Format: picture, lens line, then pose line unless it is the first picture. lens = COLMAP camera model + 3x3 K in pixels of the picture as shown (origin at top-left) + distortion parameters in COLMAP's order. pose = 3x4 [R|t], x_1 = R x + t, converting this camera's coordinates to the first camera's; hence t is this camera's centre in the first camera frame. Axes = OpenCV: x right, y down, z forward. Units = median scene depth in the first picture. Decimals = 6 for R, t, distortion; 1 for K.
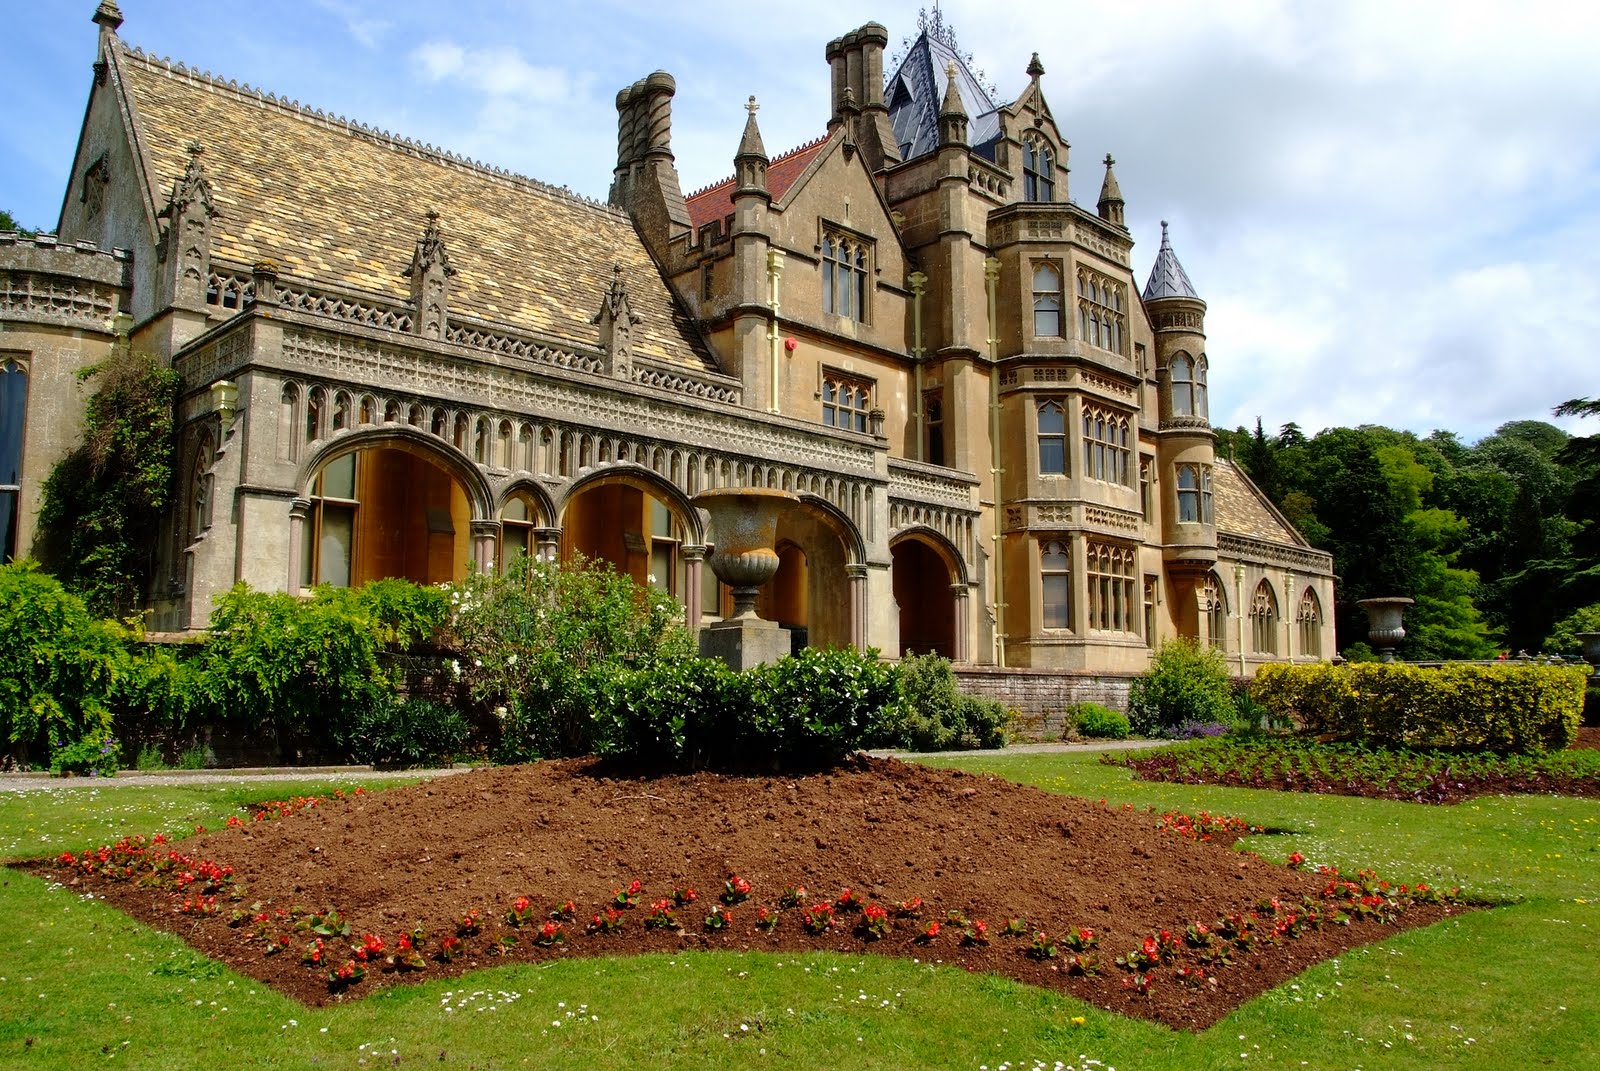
lens RADIAL K [[1299.2, 0, 800.0], [0, 1299.2, 535.5], [0, 0, 1]] dist [-0.092263, 0.001125]
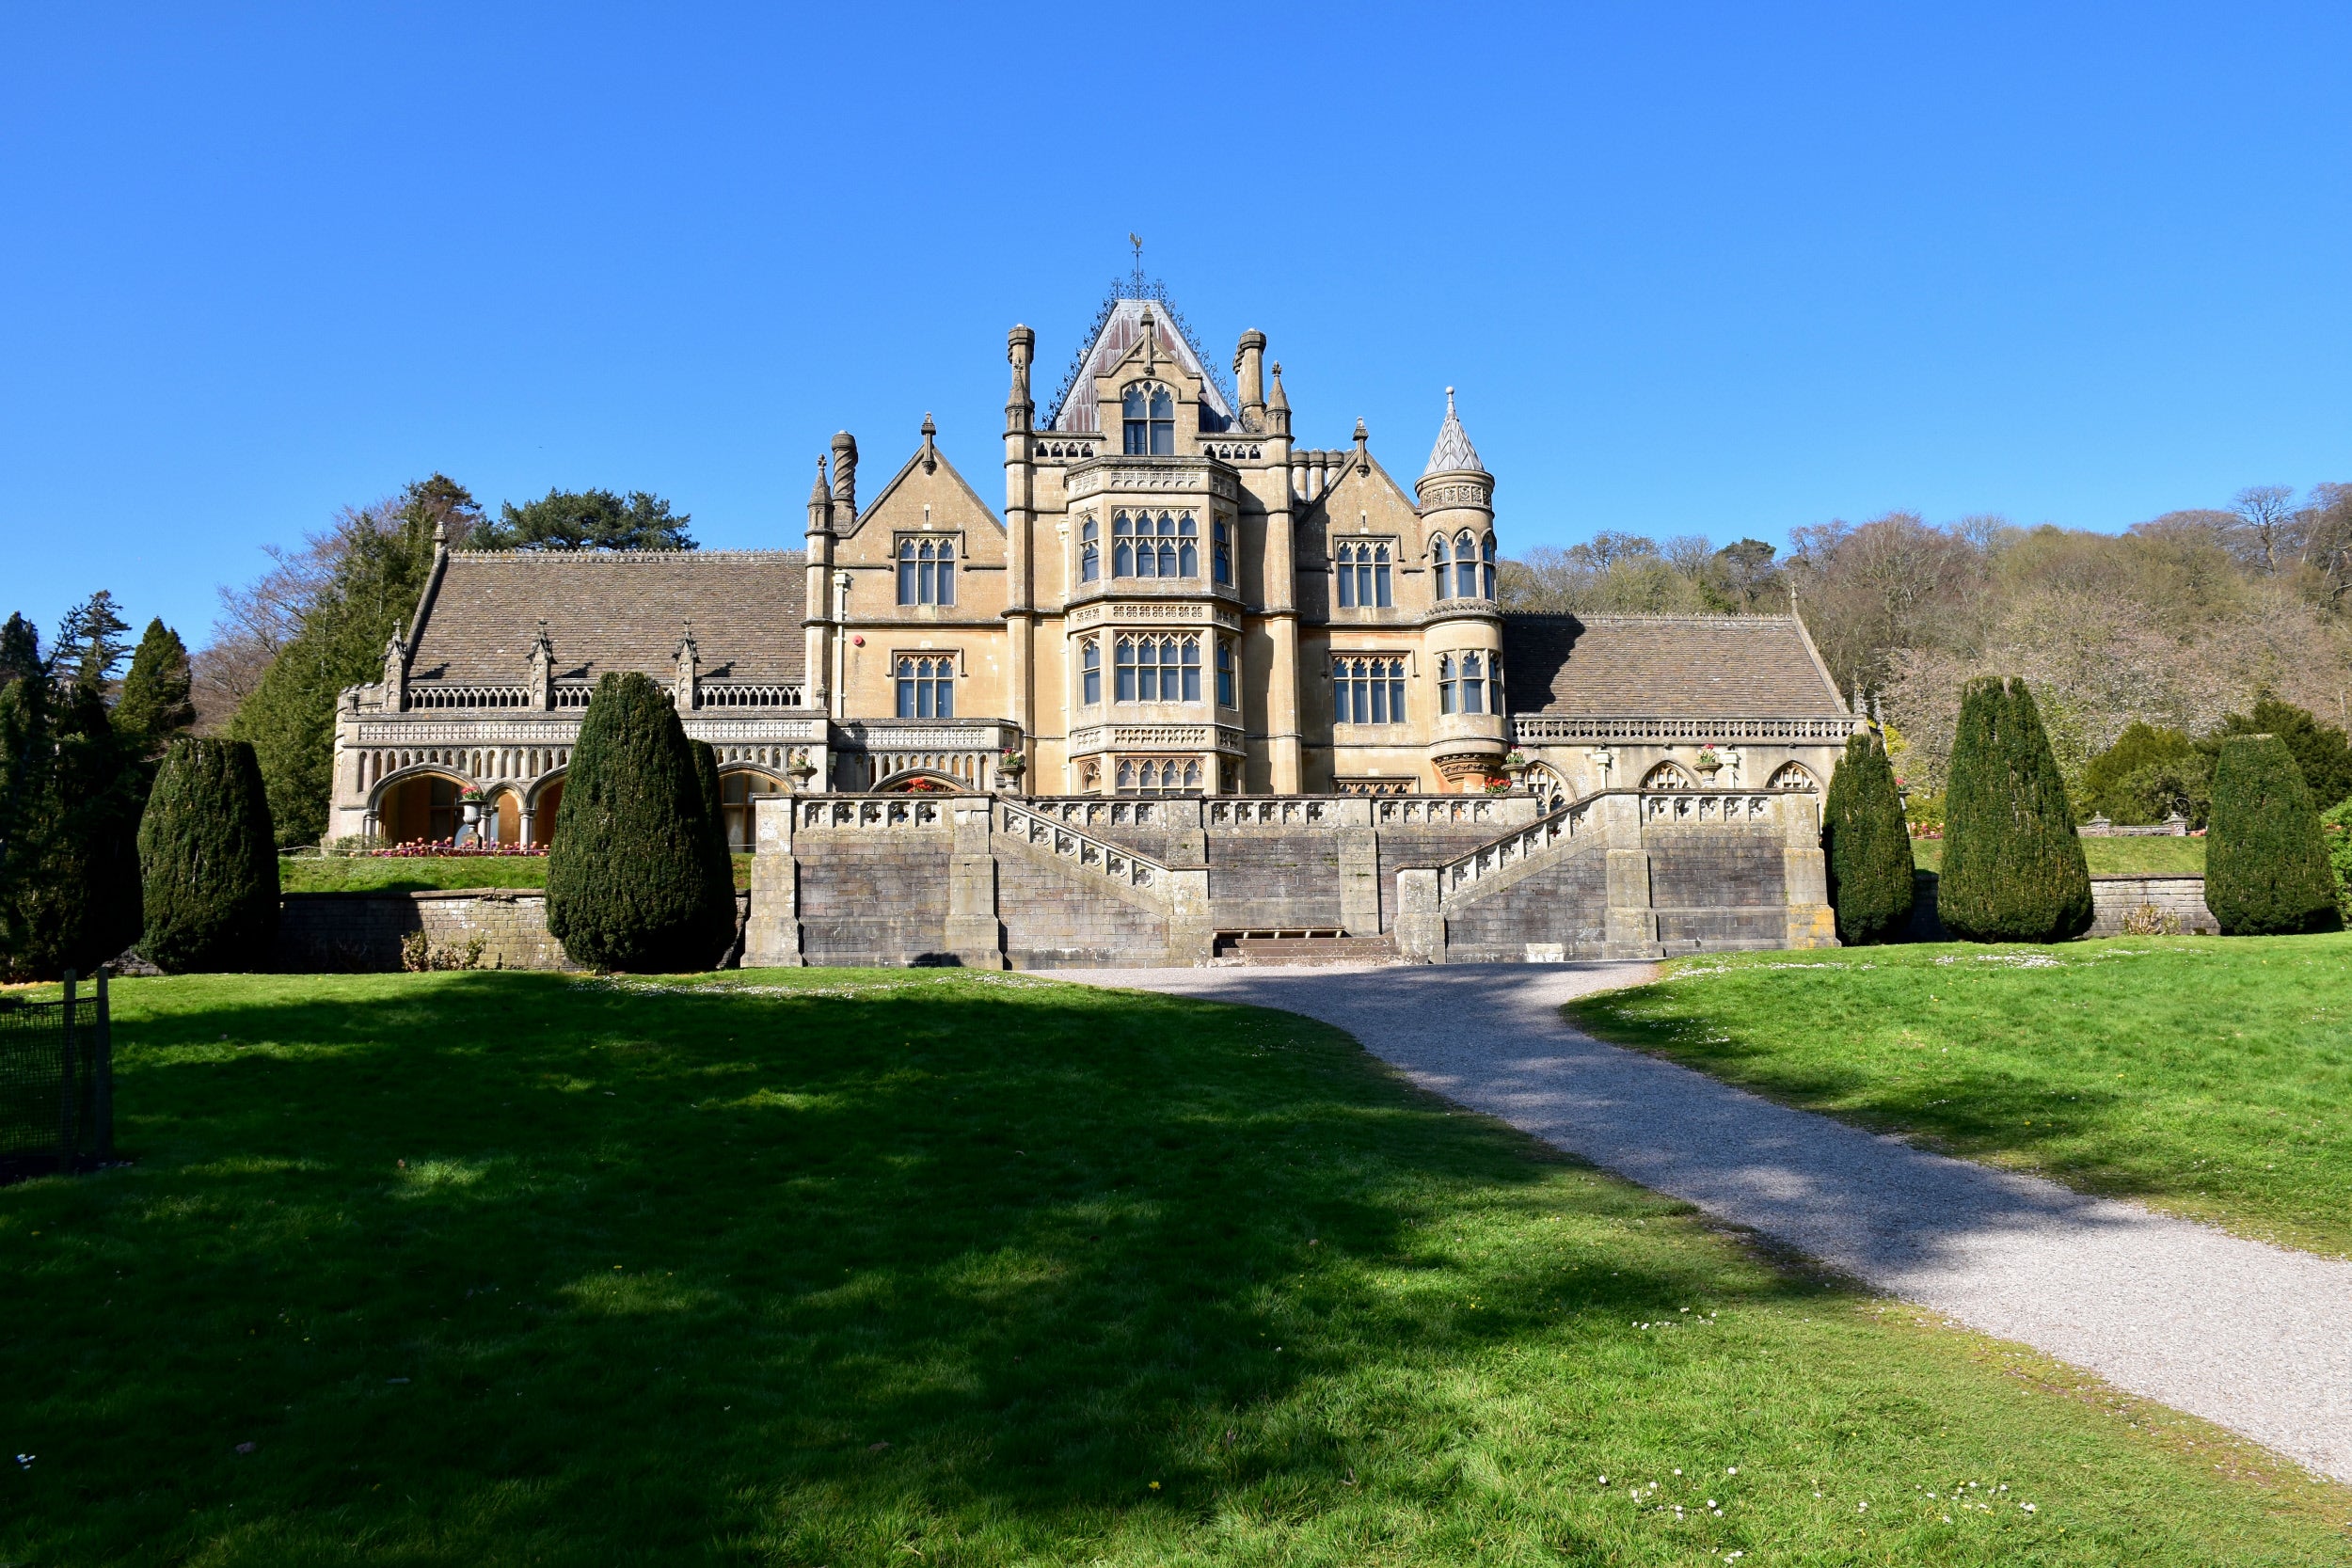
lens RADIAL K [[1909.6, 0, 1176.0], [0, 1909.6, 784.0], [0, 0, 1]] dist [-0.092263, 0.001125]
pose [[0.759046, -0.122845, -0.639342, 1.309506], [0.106213, 0.992246, -0.064553, 0.137176], [0.642314, -0.018907, 0.766208, -0.223190]]
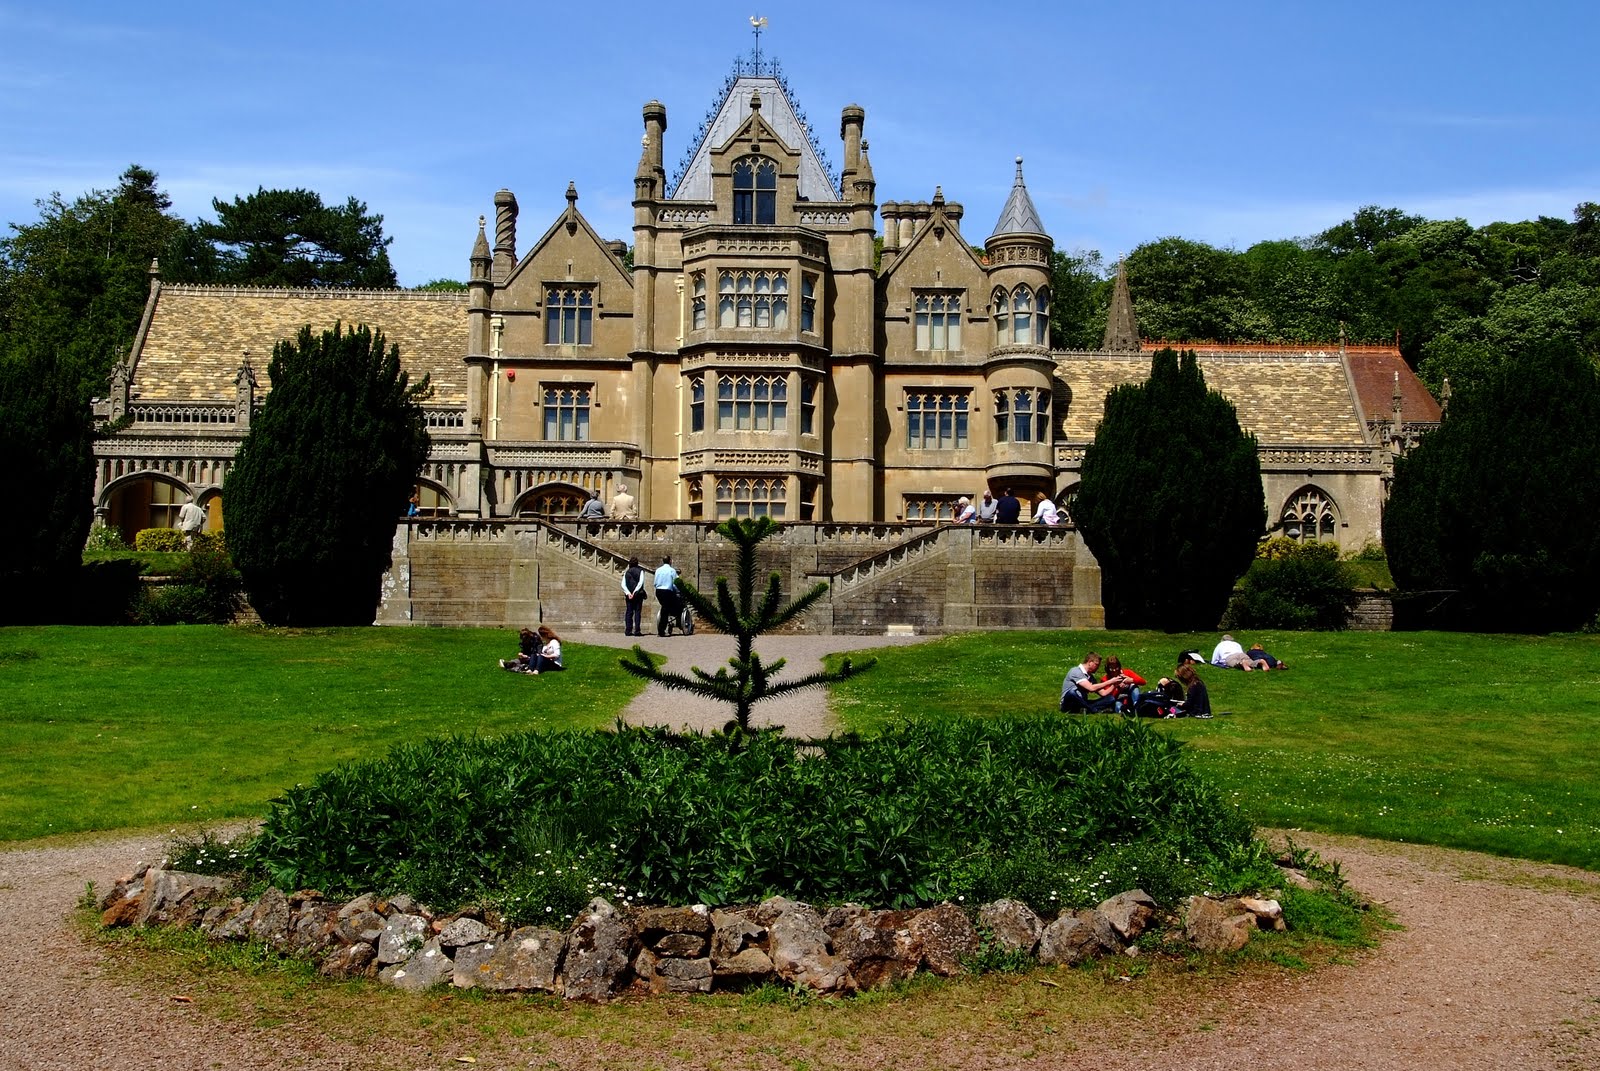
lens RADIAL K [[2106.5, 0, 803.1], [0, 2106.5, 559.0], [0, 0, 1]] dist [0.155884, 0.007166]
pose [[0.716242, -0.080945, -0.693142, 1.825285], [0.085494, 0.995946, -0.027964, 0.159886], [0.692596, -0.039230, 0.720258, -0.540631]]
